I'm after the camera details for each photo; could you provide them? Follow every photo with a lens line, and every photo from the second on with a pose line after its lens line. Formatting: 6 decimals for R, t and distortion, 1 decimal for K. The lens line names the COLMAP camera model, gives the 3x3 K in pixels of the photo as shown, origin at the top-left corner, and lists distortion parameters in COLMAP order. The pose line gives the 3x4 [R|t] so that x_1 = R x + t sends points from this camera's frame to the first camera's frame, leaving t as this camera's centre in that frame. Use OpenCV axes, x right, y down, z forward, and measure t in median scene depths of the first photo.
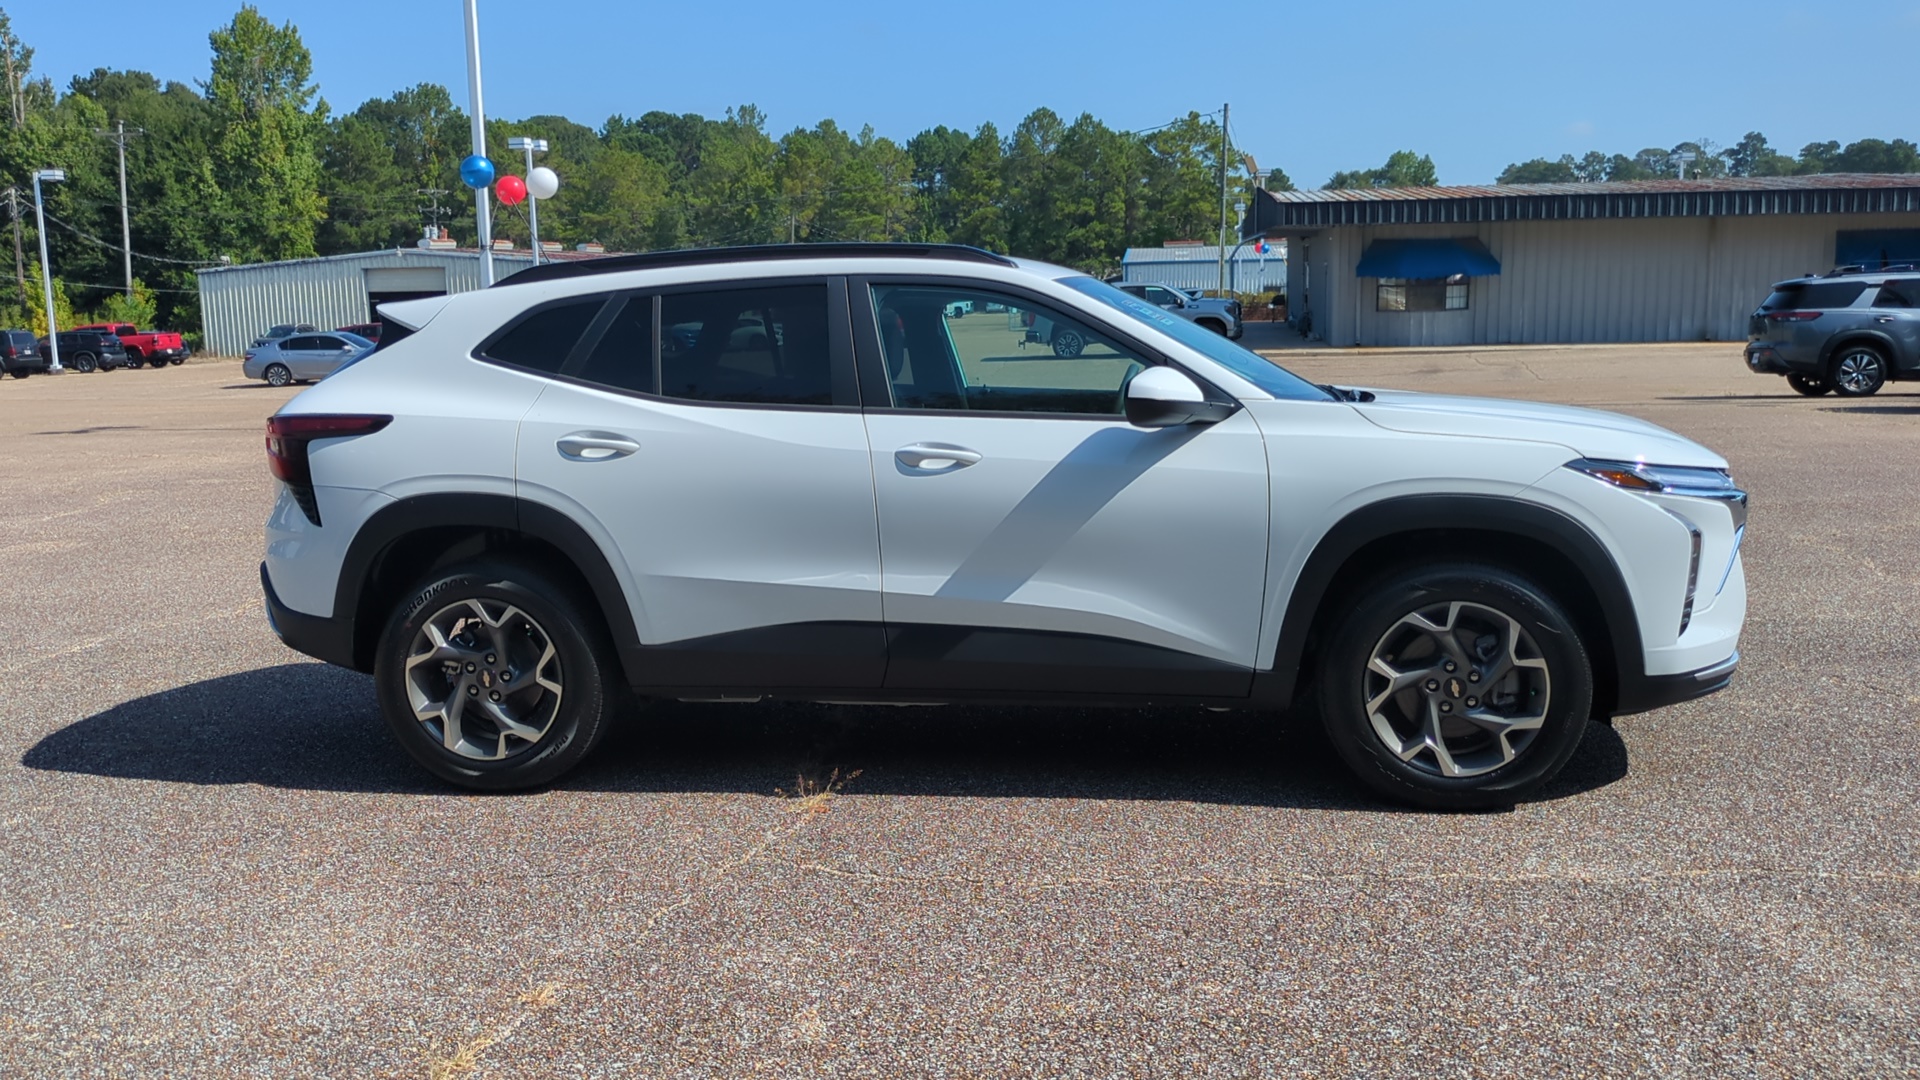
lens RADIAL K [[1638.9, 0, 956.8], [0, 1638.9, 498.0], [0, 0, 1]] dist [0.078843, -0.108555]
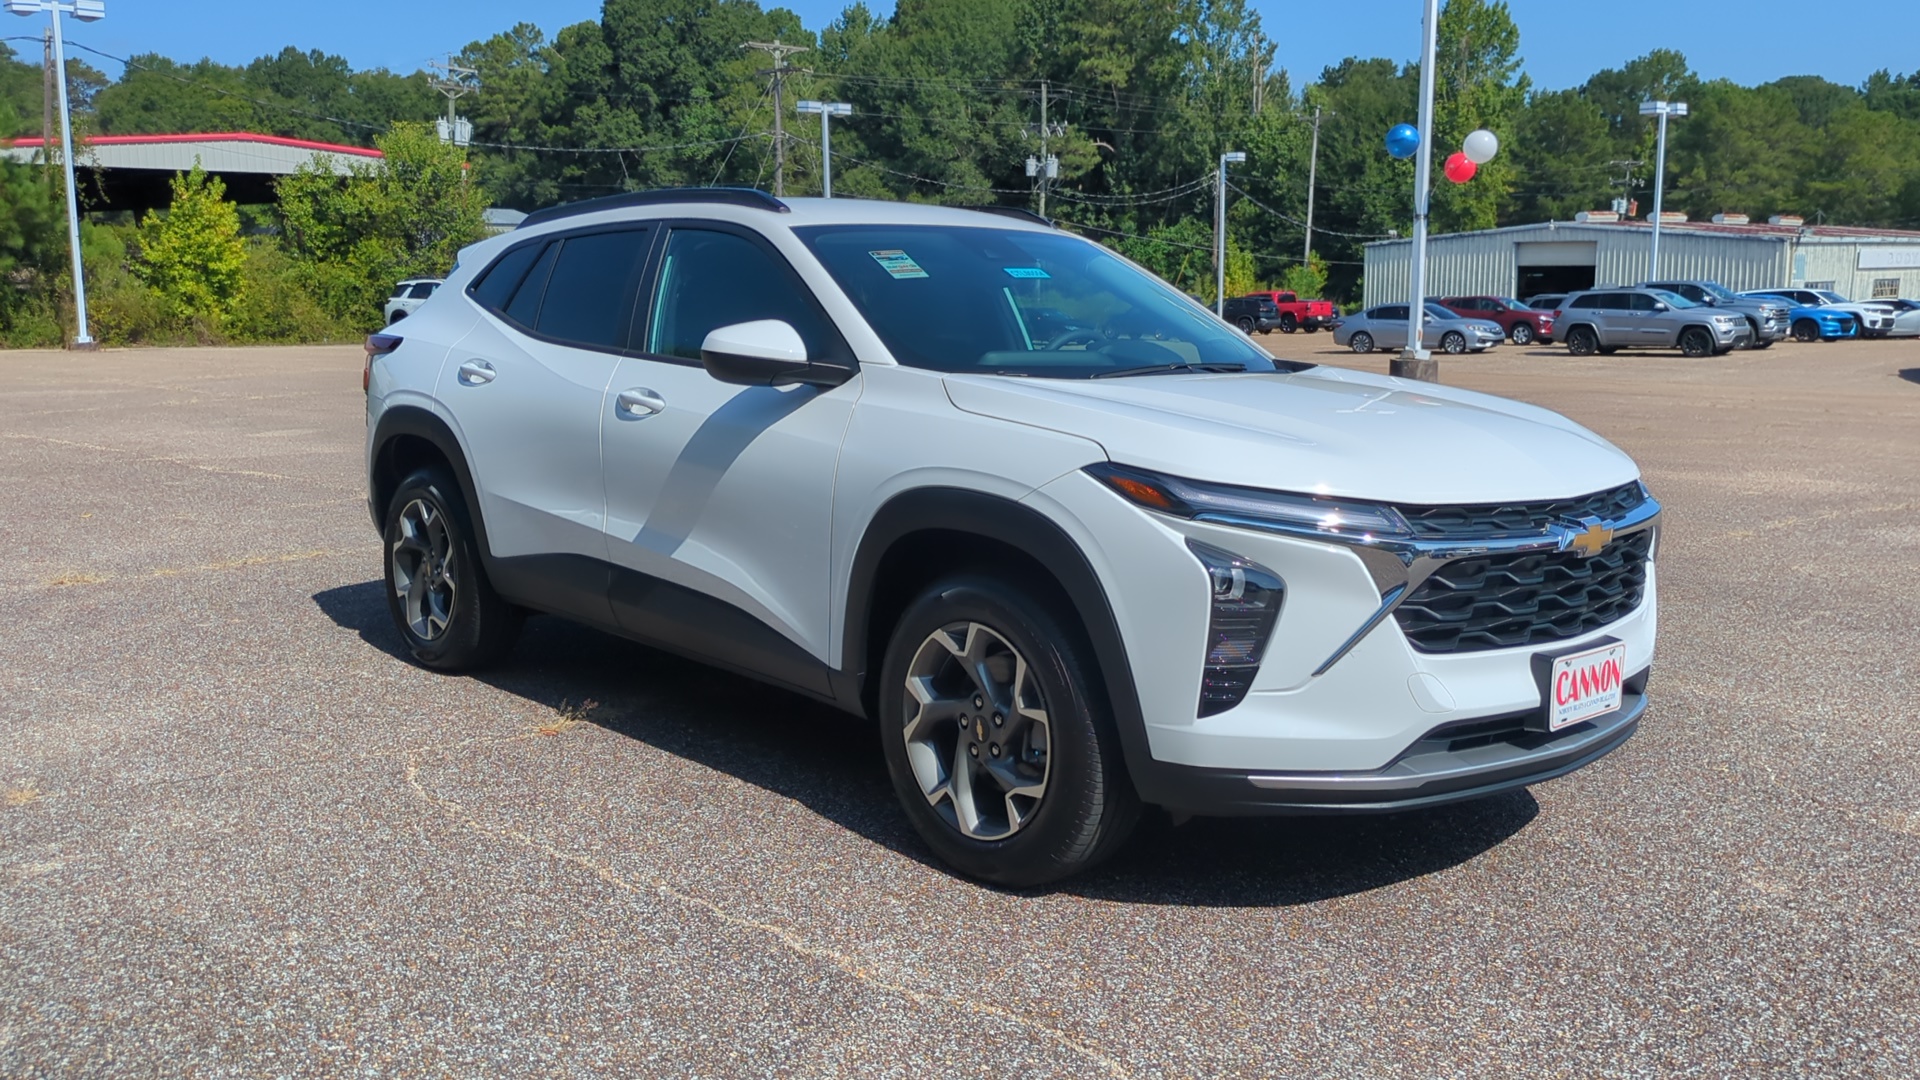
lens RADIAL K [[1644.4, 0, 960.0], [0, 1644.4, 540.0], [0, 0, 1]] dist [0.024737, -0.048231]
pose [[0.759235, 0.122822, -0.639122, 0.048291], [-0.097243, 0.992416, 0.075197, -0.002277], [0.643511, 0.005058, 0.765420, 0.022298]]
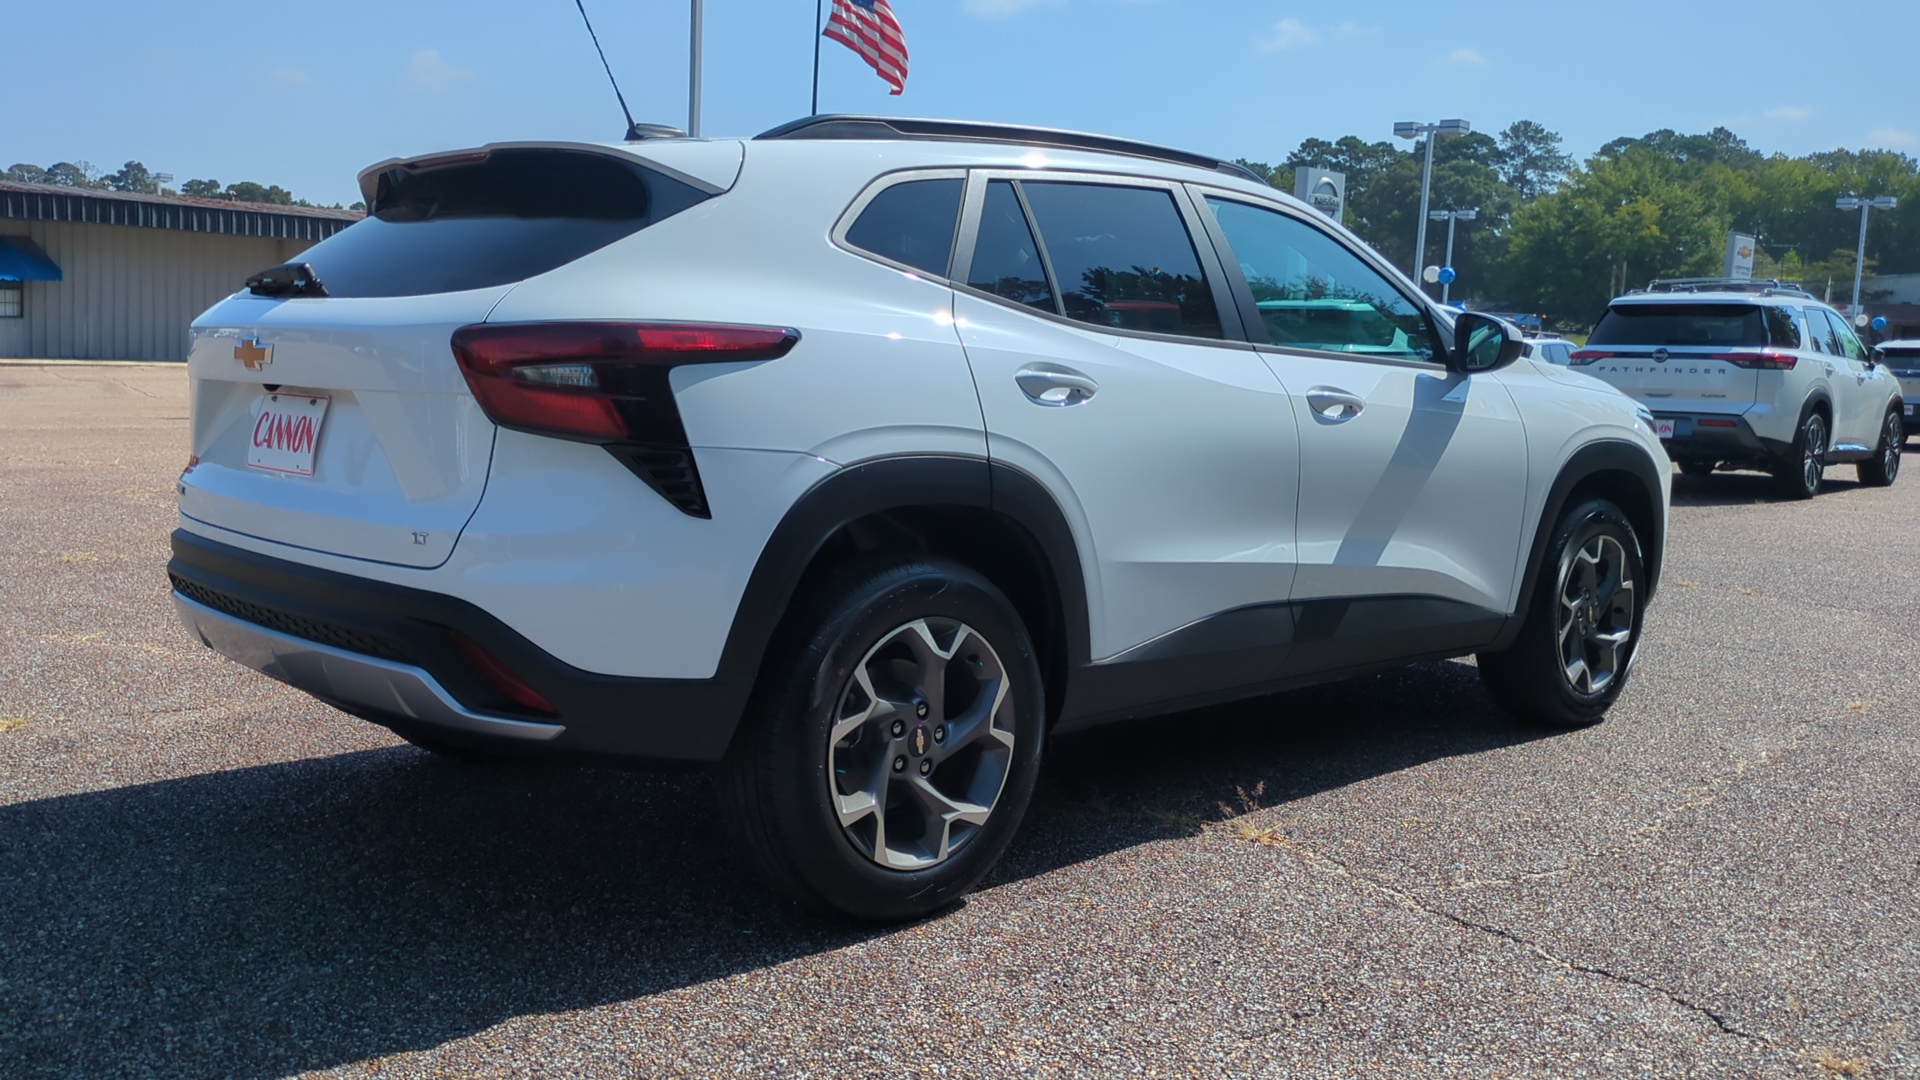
lens RADIAL K [[1644.4, 0, 960.0], [0, 1644.4, 540.0], [0, 0, 1]] dist [0.024737, -0.048231]
pose [[0.615736, -0.049491, 0.786397, -0.051037], [0.043722, 0.998634, 0.028614, 0.000804], [-0.786739, 0.016765, 0.617058, 0.038195]]
